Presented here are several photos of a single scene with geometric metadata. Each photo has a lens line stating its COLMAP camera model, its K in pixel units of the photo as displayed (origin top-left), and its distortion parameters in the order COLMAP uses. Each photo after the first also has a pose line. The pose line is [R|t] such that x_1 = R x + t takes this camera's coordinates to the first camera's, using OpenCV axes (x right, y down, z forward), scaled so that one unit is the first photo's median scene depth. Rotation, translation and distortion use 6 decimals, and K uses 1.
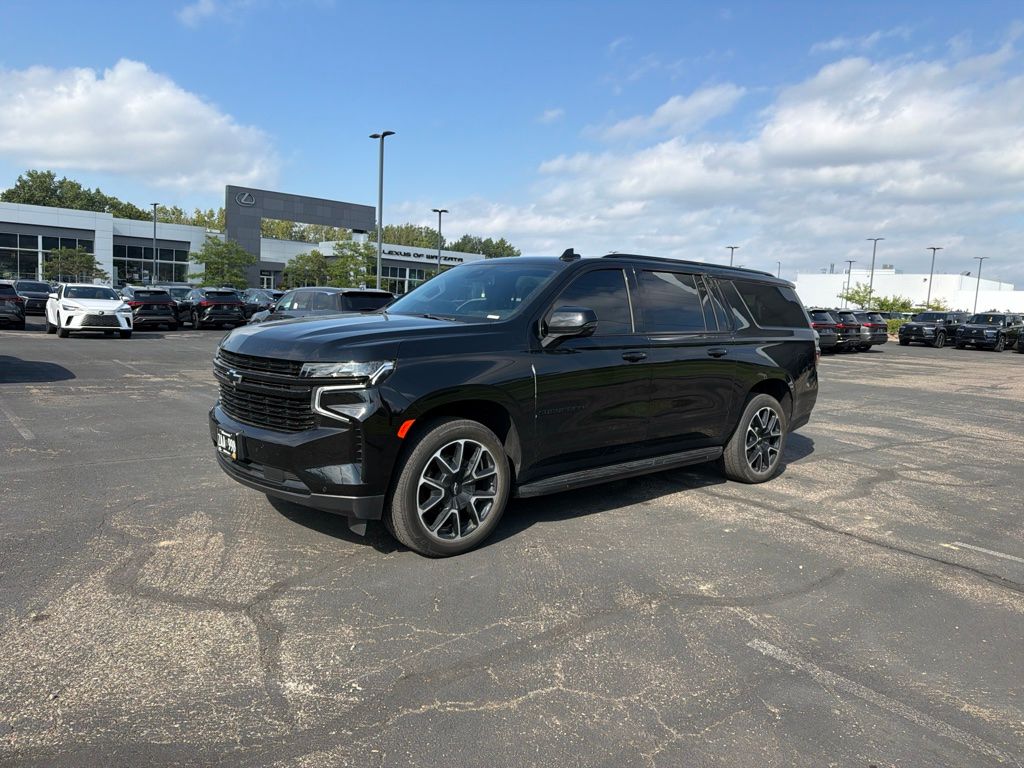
lens RADIAL K [[714.8, 0, 514.2], [0, 714.8, 385.7], [0, 0, 1]] dist [0.032745, -0.040042]
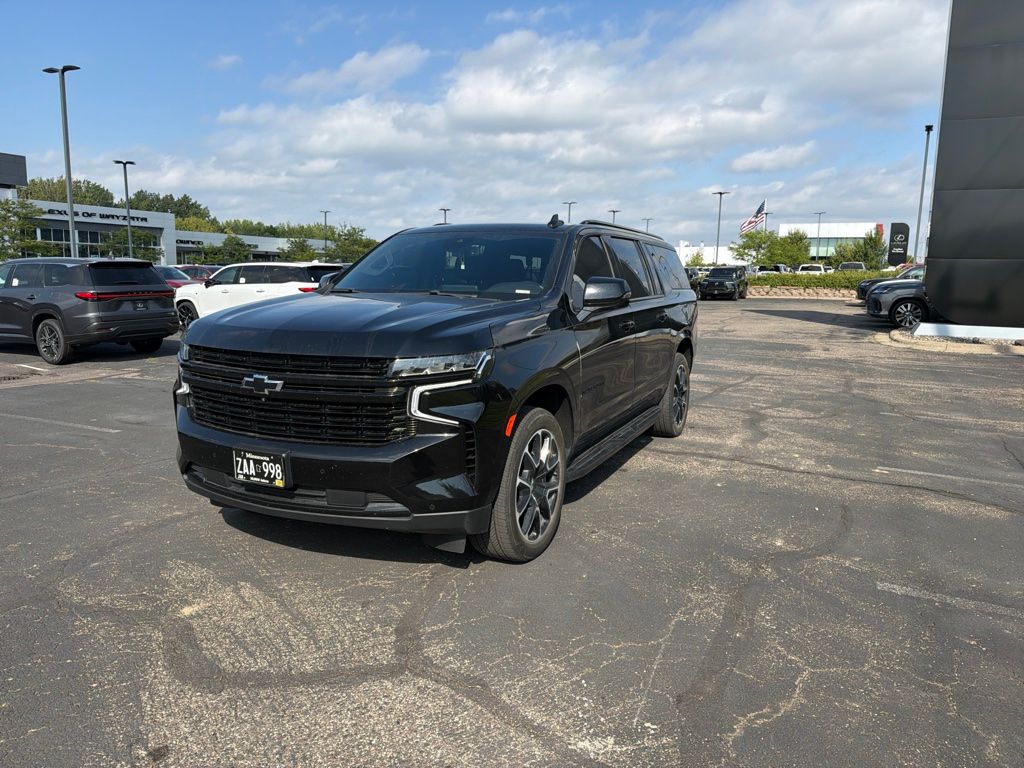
lens RADIAL K [[714.8, 0, 514.2], [0, 714.8, 385.7], [0, 0, 1]] dist [0.032745, -0.040042]
pose [[0.918826, -0.091707, 0.383859, -0.413694], [0.071508, 0.995214, 0.066598, -0.039618], [-0.388129, -0.033743, 0.920987, 0.167549]]
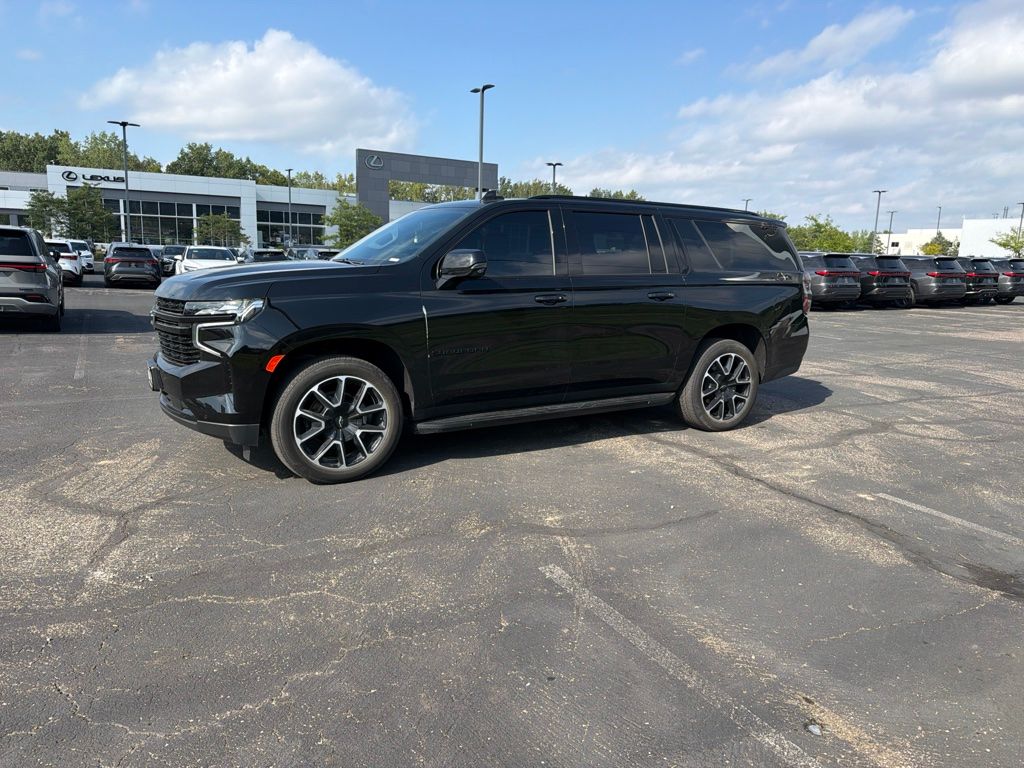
lens RADIAL K [[712.7, 0, 513.4], [0, 712.7, 396.8], [0, 0, 1]] dist [0.042006, -0.052828]
pose [[0.983144, 0.016239, -0.182111, 0.345776], [-0.002755, 0.997250, 0.074055, 0.025521], [0.182813, -0.072305, 0.980485, -0.000786]]
